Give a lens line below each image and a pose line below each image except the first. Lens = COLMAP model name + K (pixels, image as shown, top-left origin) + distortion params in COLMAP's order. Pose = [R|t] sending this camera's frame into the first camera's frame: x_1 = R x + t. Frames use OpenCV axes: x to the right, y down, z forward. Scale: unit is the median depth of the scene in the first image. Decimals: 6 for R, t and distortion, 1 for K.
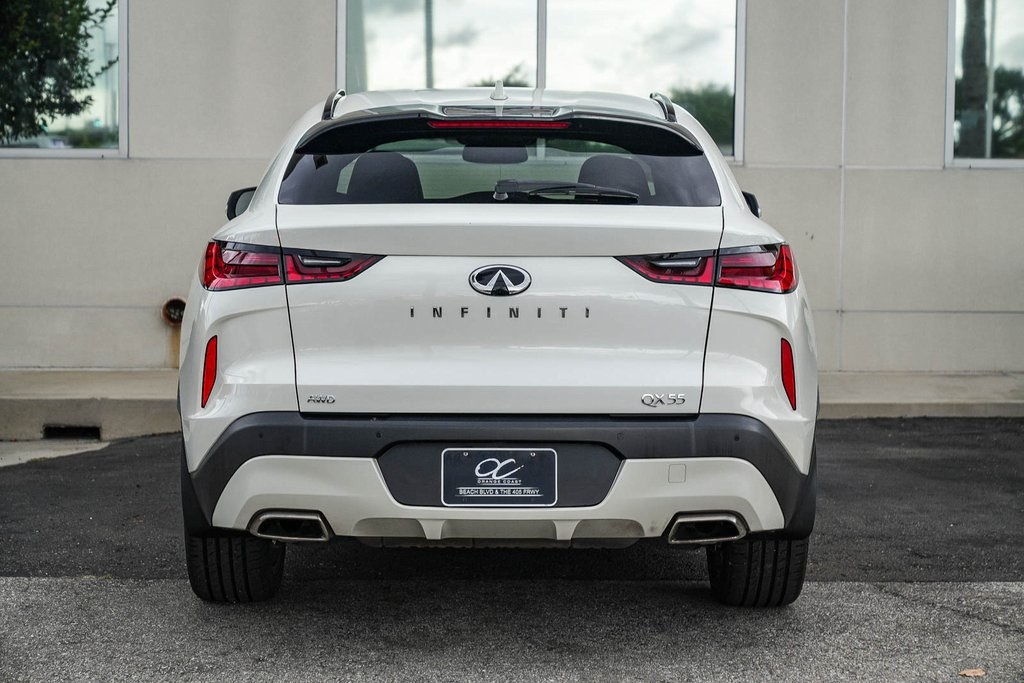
lens RADIAL K [[2174.3, 0, 520.7], [0, 2174.3, 341.5], [0, 0, 1]] dist [-0.063994, 0.000000]
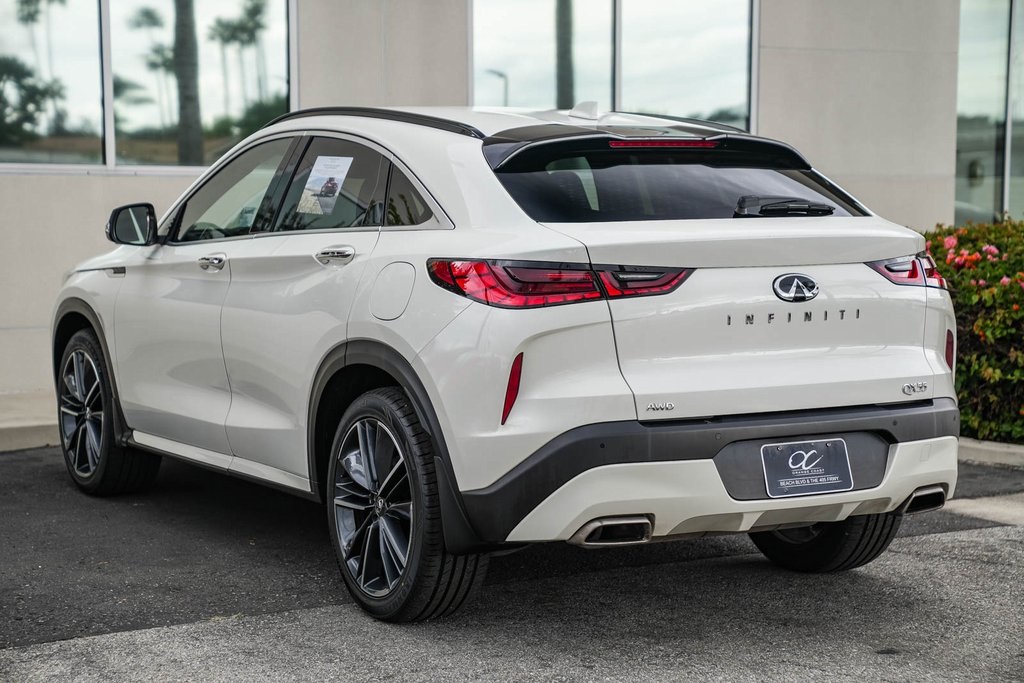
lens RADIAL K [[2174.3, 0, 514.7], [0, 2174.3, 334.0], [0, 0, 1]] dist [-0.063994, 0.000000]
pose [[0.864913, -0.046186, 0.499793, -0.669690], [0.047507, 0.998820, 0.010088, -0.022339], [-0.499669, 0.015018, 0.866086, 0.126265]]
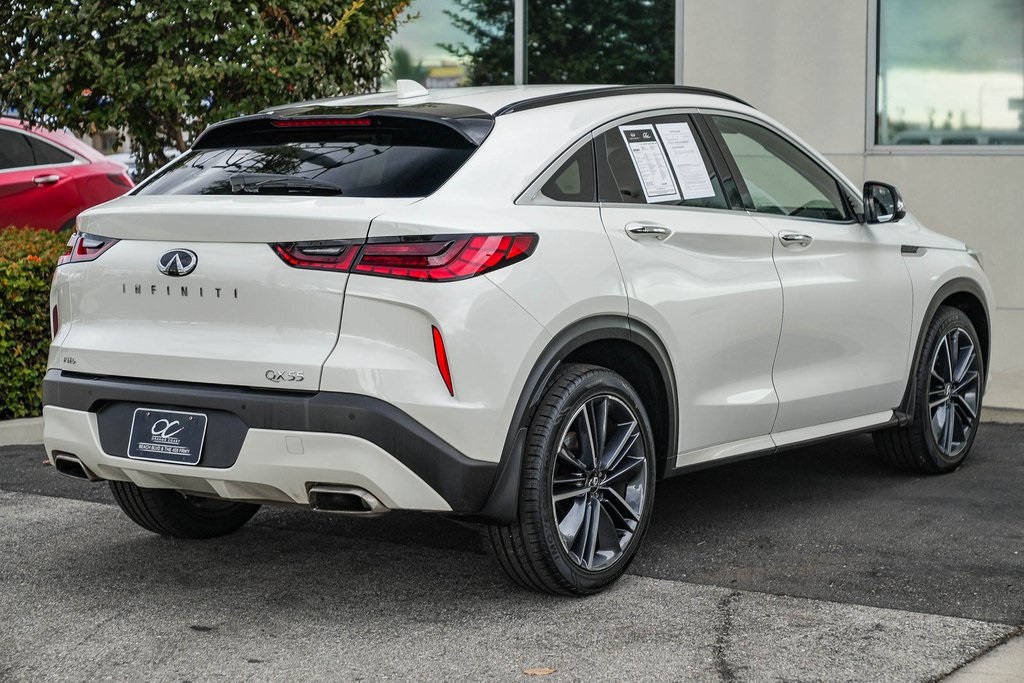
lens RADIAL K [[2174.3, 0, 512.7], [0, 2174.3, 341.2], [0, 0, 1]] dist [-0.063994, 0.000000]
pose [[0.812865, 0.045414, -0.580679, 0.780378], [-0.040504, 0.998950, 0.021428, -0.018313], [0.581042, 0.006102, 0.813850, 0.181962]]
